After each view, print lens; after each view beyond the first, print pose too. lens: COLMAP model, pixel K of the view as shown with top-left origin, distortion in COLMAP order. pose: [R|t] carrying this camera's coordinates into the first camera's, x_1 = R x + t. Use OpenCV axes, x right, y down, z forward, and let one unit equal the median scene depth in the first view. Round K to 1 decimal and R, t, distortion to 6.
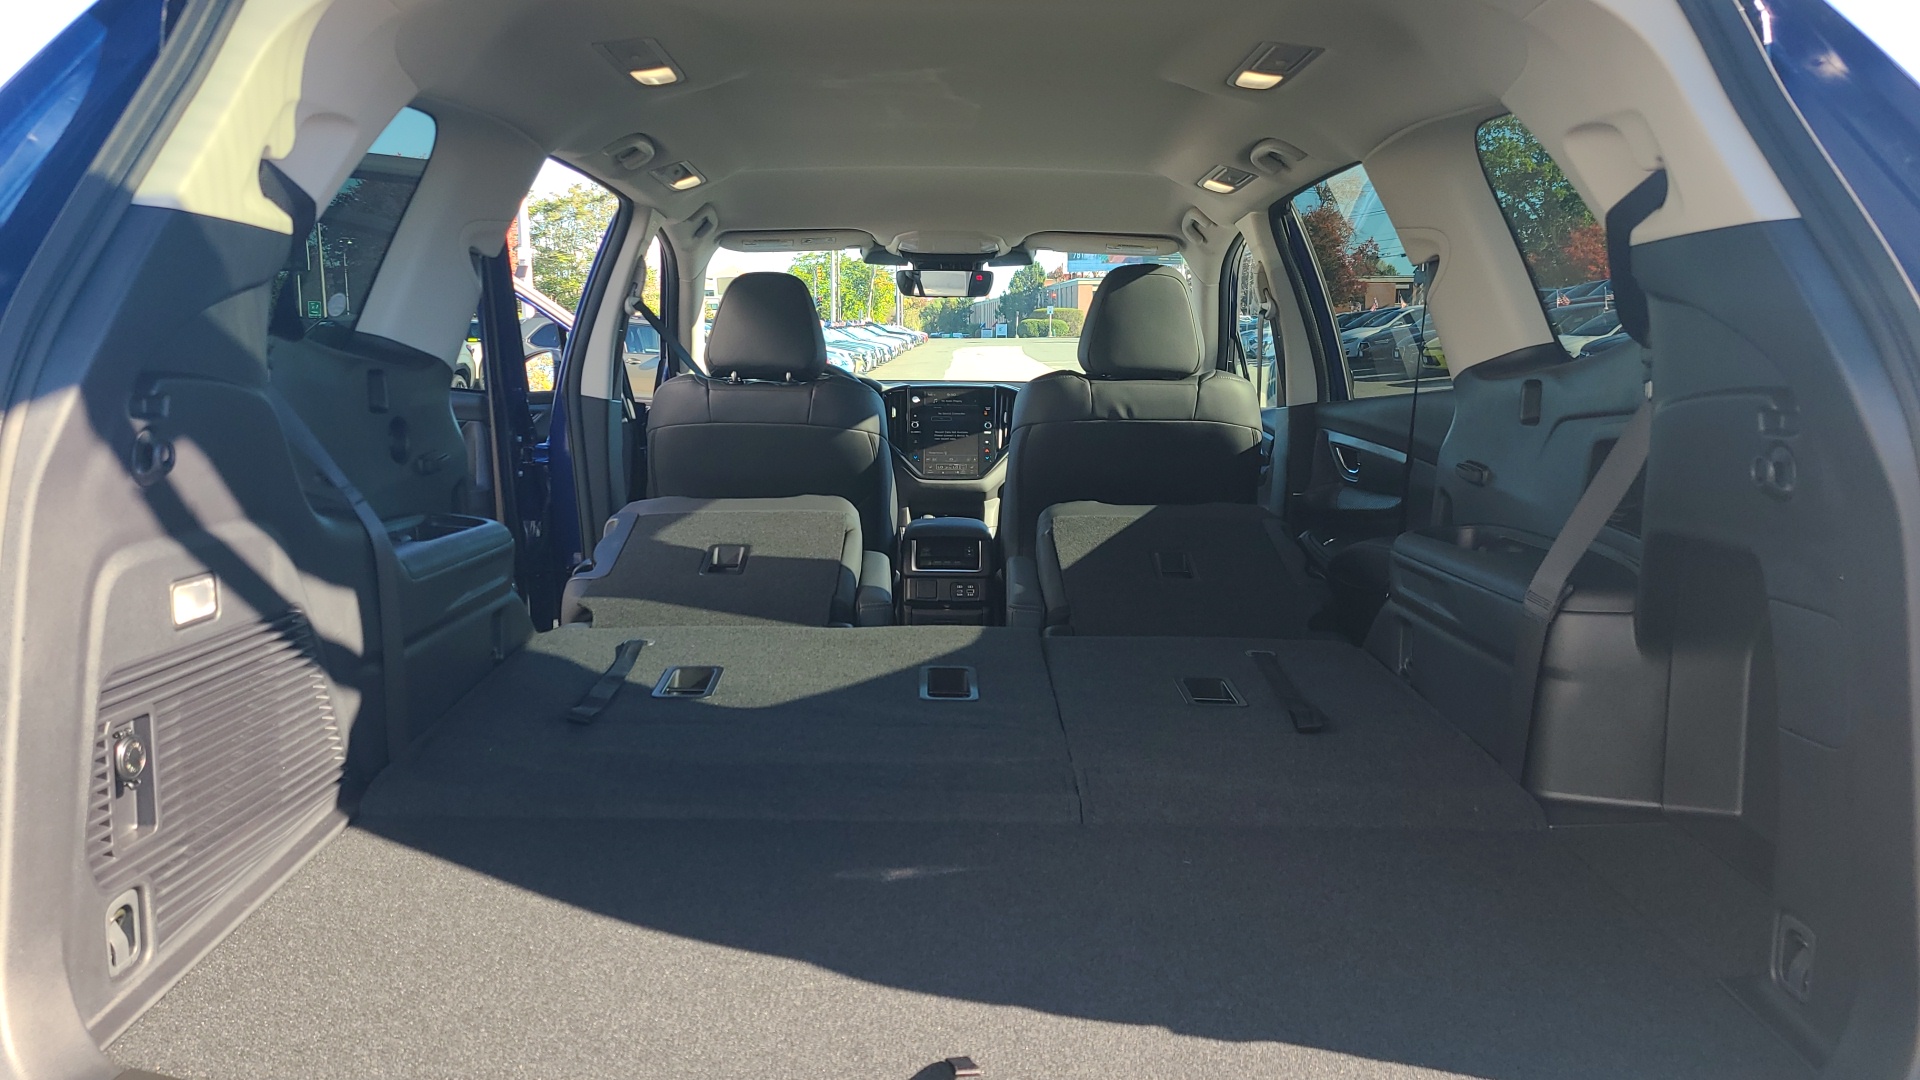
lens RADIAL K [[1430.2, 0, 945.4], [0, 1430.2, 547.3], [0, 0, 1]] dist [0.071828, -0.027357]
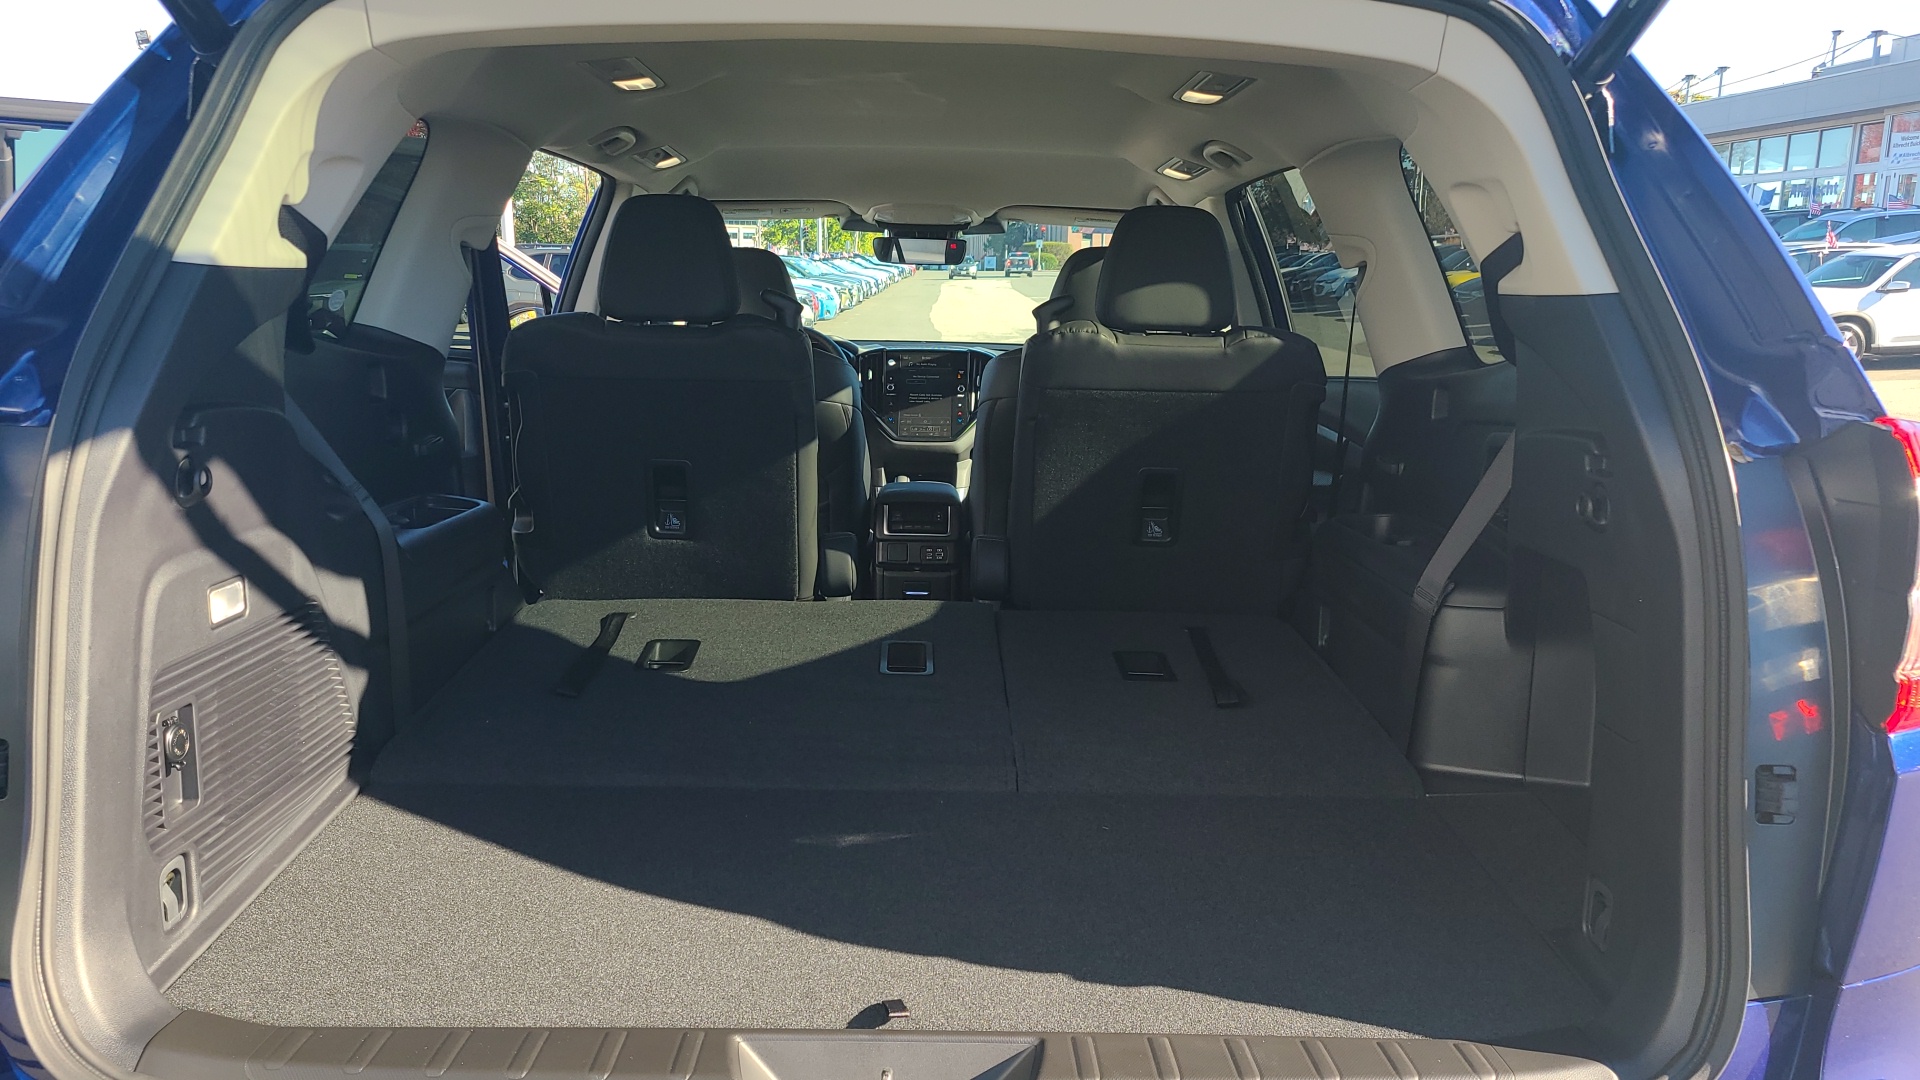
lens RADIAL K [[1430.2, 0, 963.5], [0, 1430.2, 552.5], [0, 0, 1]] dist [0.071828, -0.027357]
pose [[0.999718, 0.007819, 0.022423, 0.025877], [-0.008921, 0.998737, 0.049452, -0.050912], [-0.022008, -0.049638, 0.998525, -0.114930]]
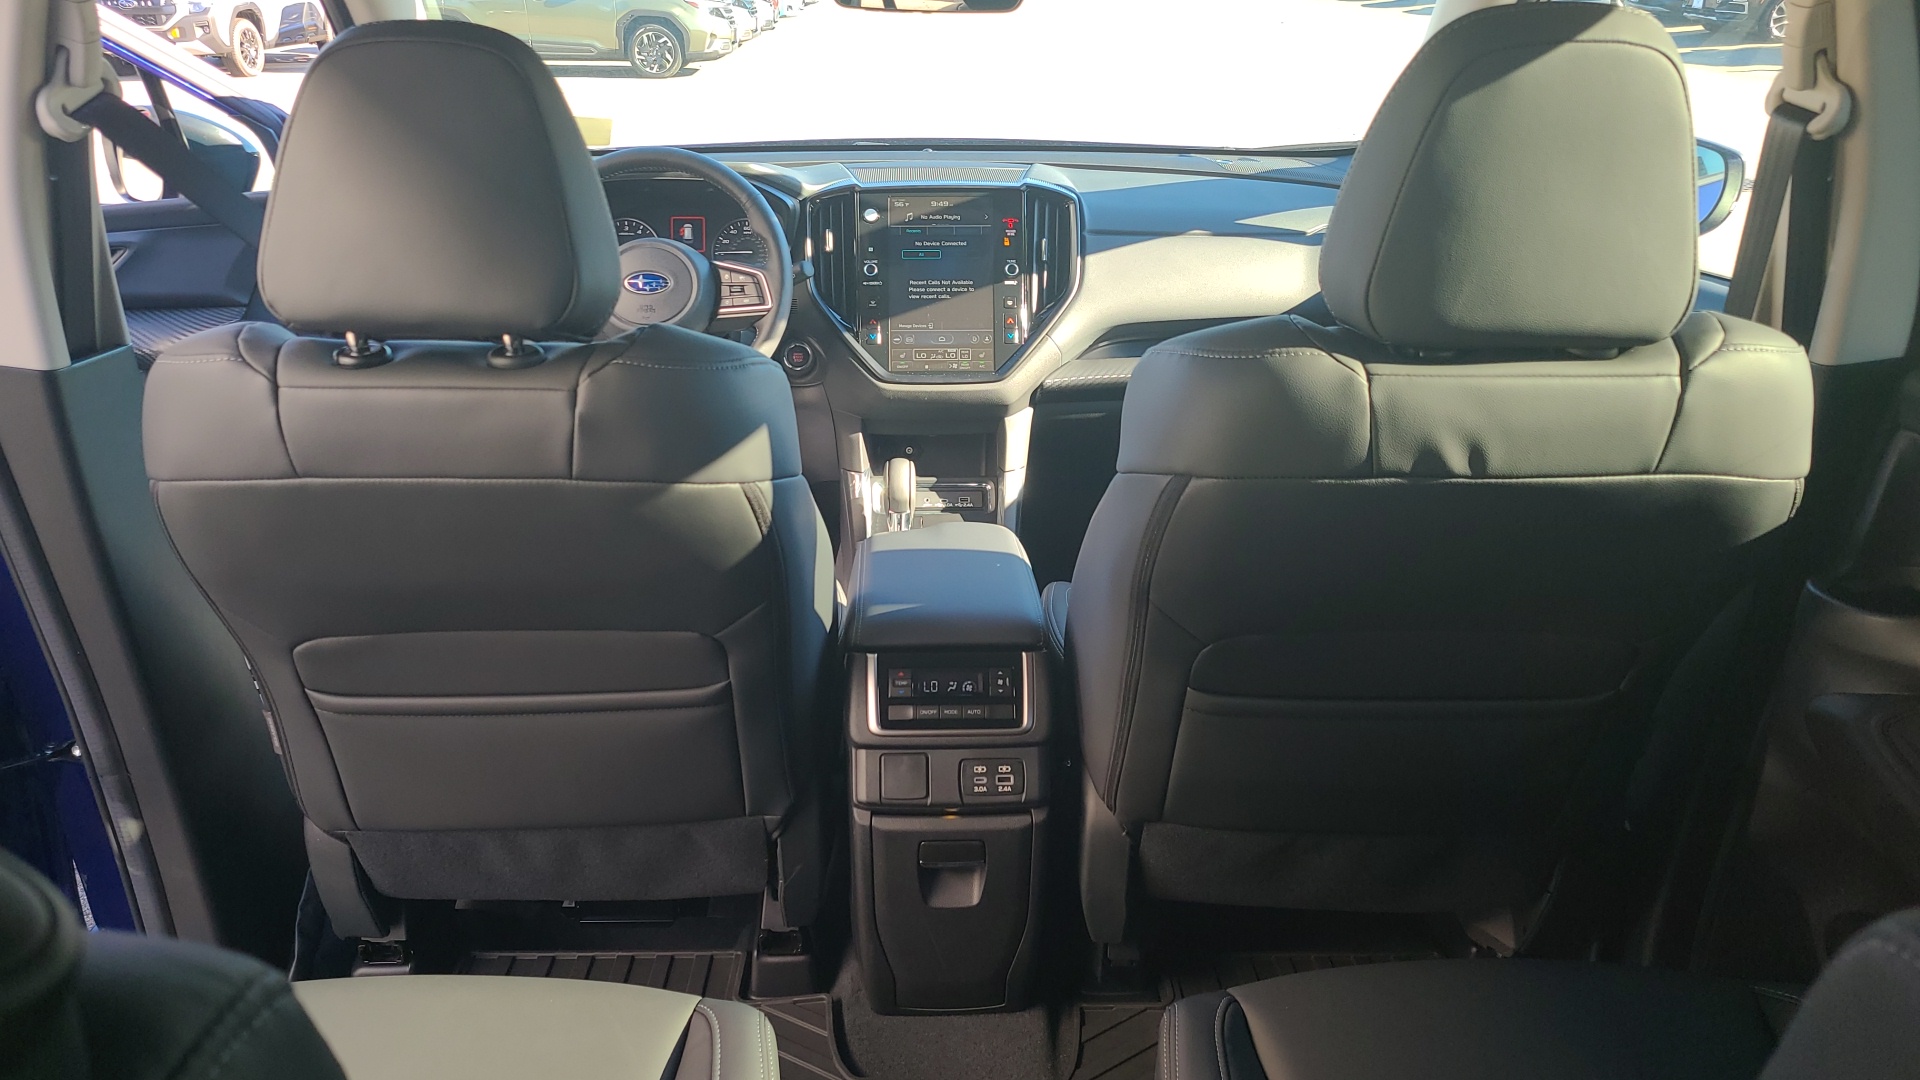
lens RADIAL K [[1430.2, 0, 955.8], [0, 1430.2, 541.8], [0, 0, 1]] dist [0.071828, -0.027357]
pose [[0.999458, -0.017347, 0.027979, -0.018722], [0.009989, 0.969638, 0.244339, -0.327009], [-0.031368, -0.243927, 0.969286, 1.325860]]
